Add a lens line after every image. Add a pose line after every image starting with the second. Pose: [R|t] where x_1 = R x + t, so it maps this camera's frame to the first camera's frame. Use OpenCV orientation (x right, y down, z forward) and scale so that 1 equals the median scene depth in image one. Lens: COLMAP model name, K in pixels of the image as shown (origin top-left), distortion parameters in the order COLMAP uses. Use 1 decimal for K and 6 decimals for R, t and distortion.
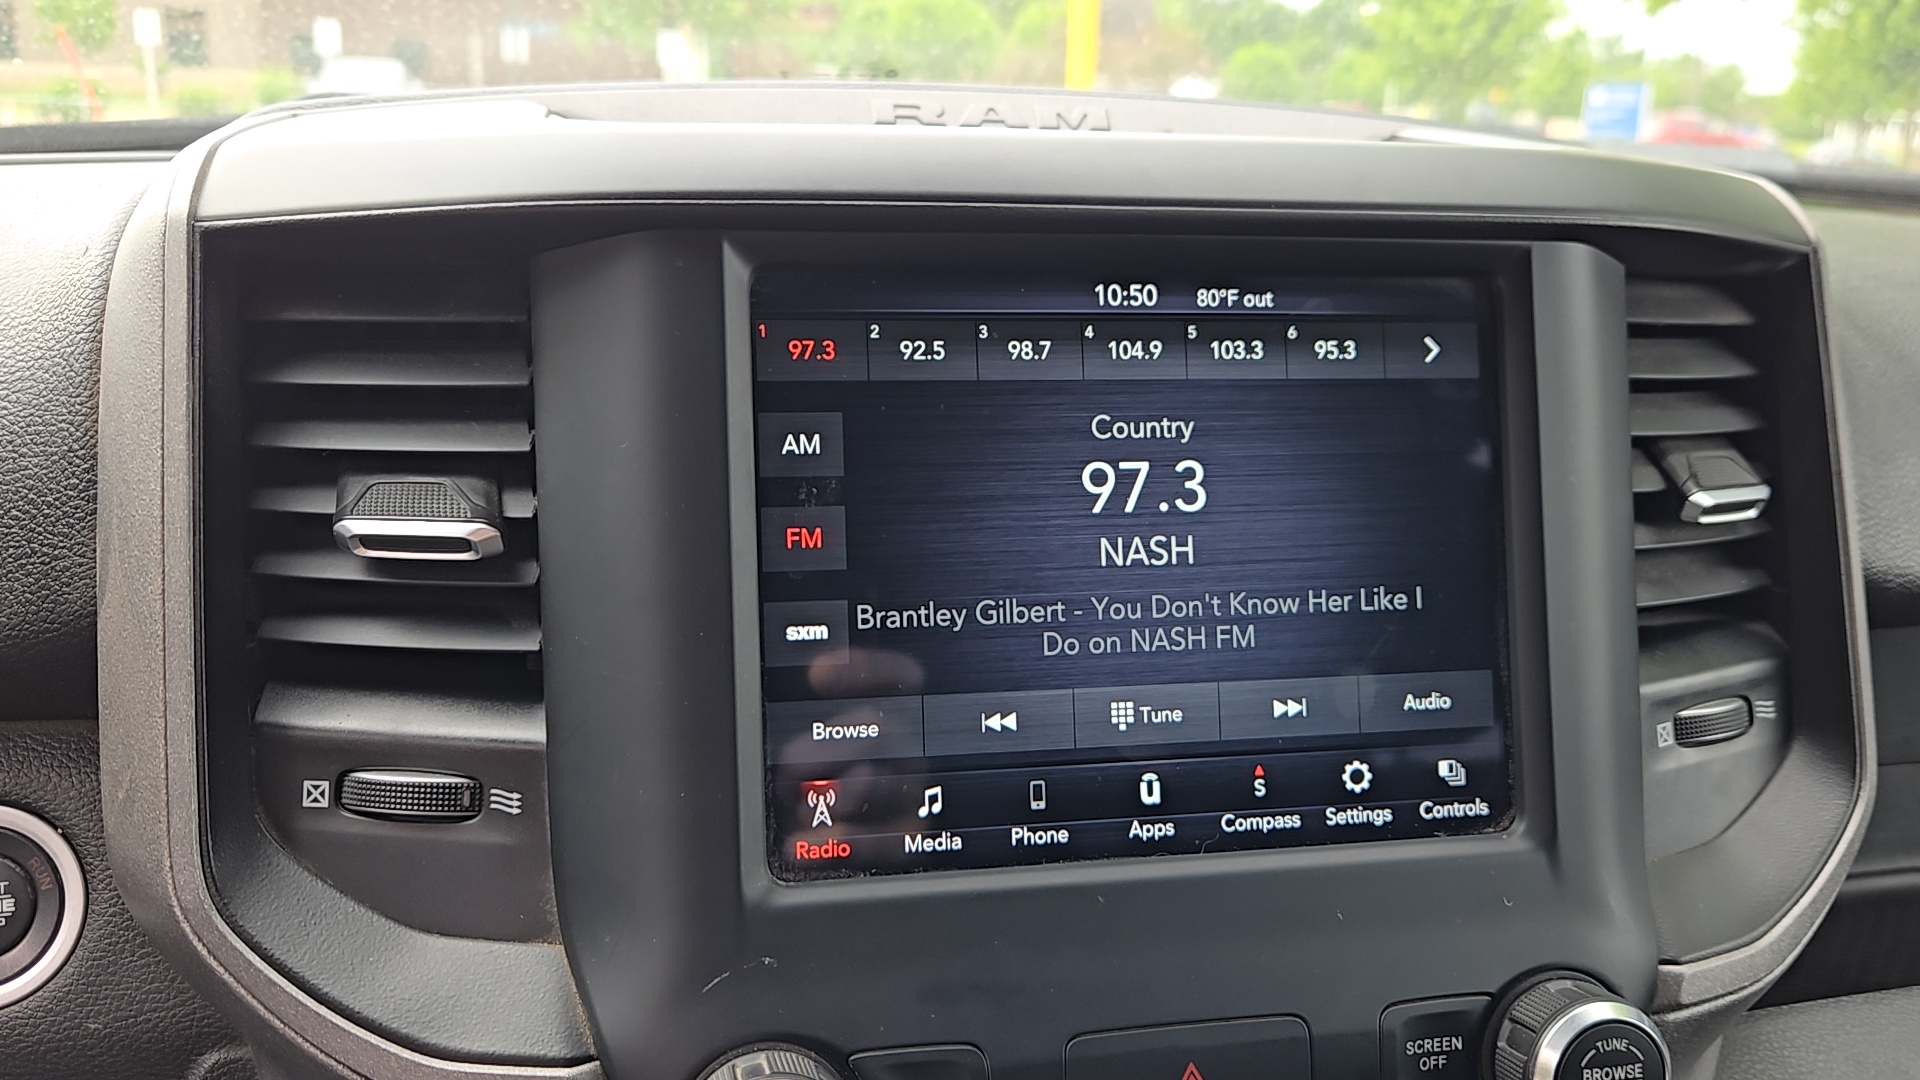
lens RADIAL K [[1610.2, 0, 948.9], [0, 1610.2, 549.2], [0, 0, 1]] dist [0.001204, -0.003594]
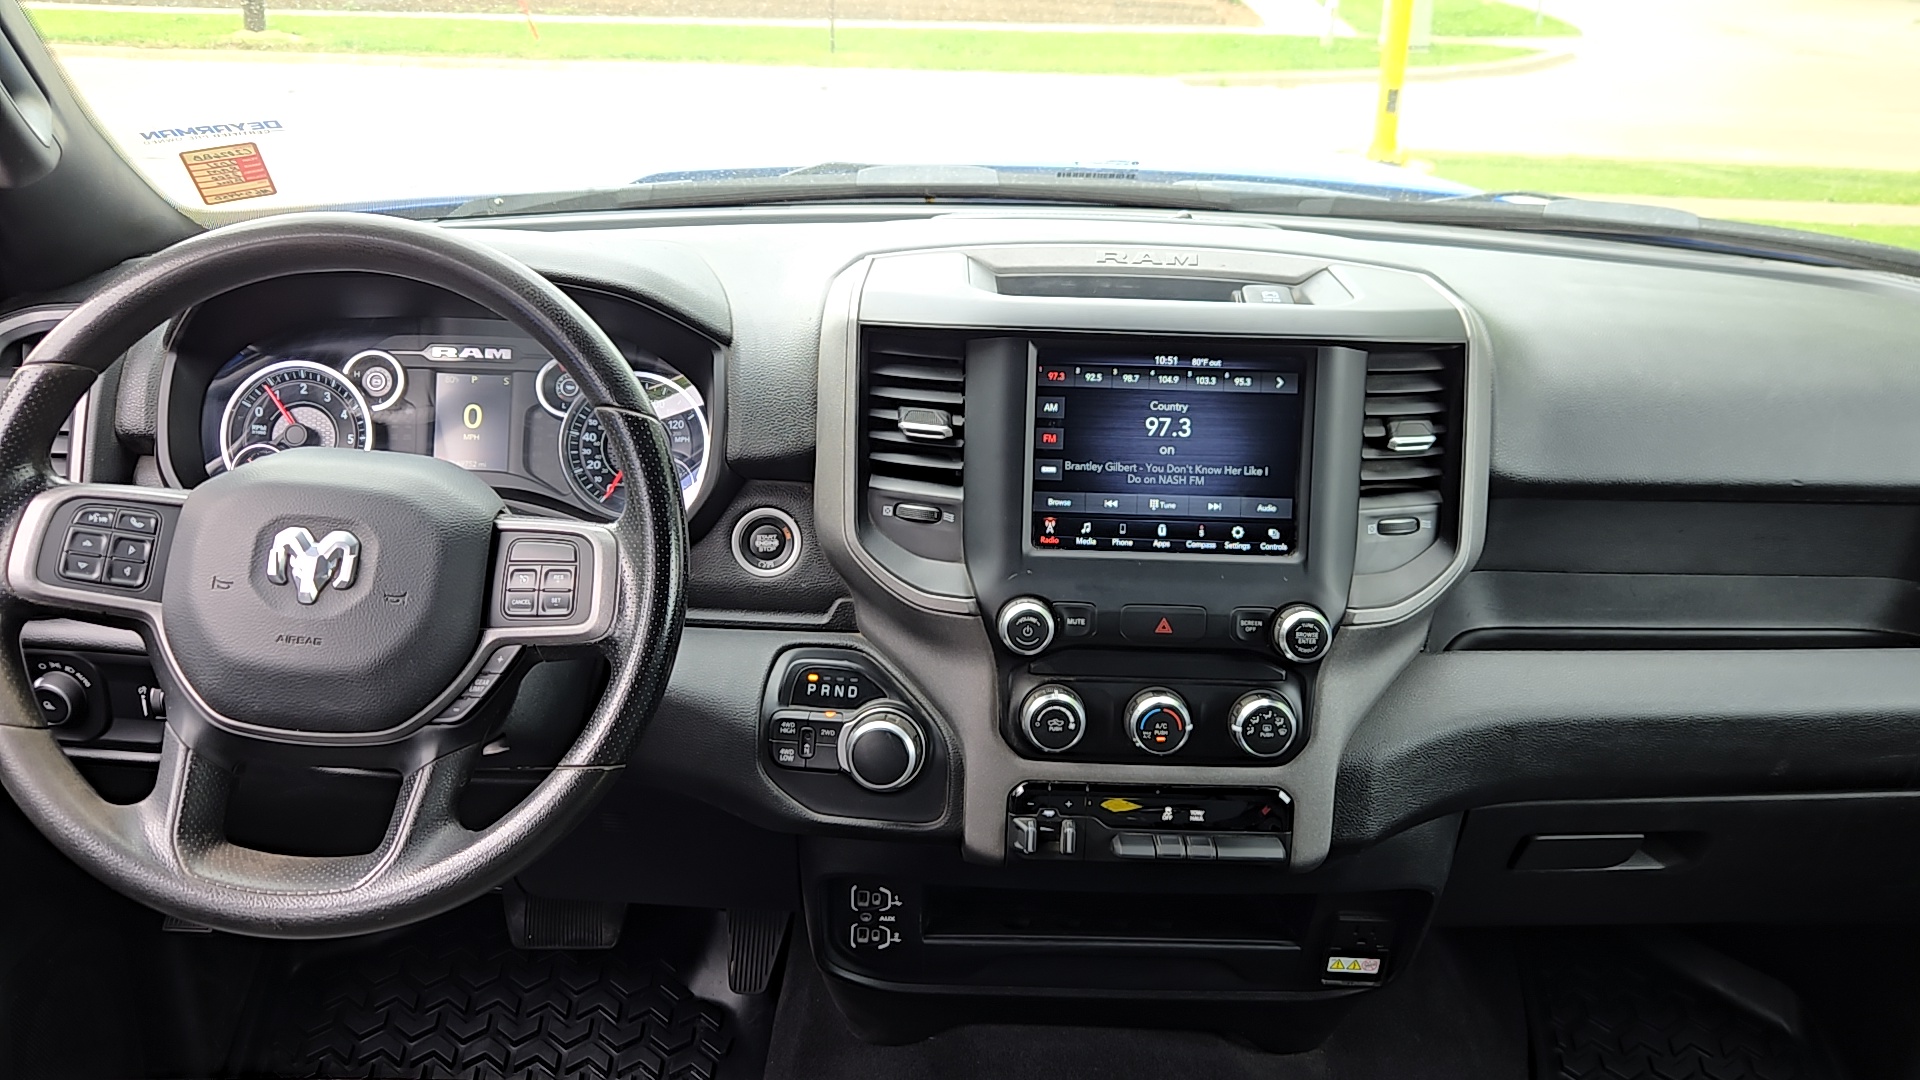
lens RADIAL K [[1610.2, 0, 956.7], [0, 1610.2, 527.6], [0, 0, 1]] dist [0.001204, -0.003594]
pose [[0.980591, 0.073957, -0.181583, 0.289383], [-0.056541, 0.993451, 0.099290, -0.125624], [0.187737, -0.087096, 0.978350, -1.936833]]
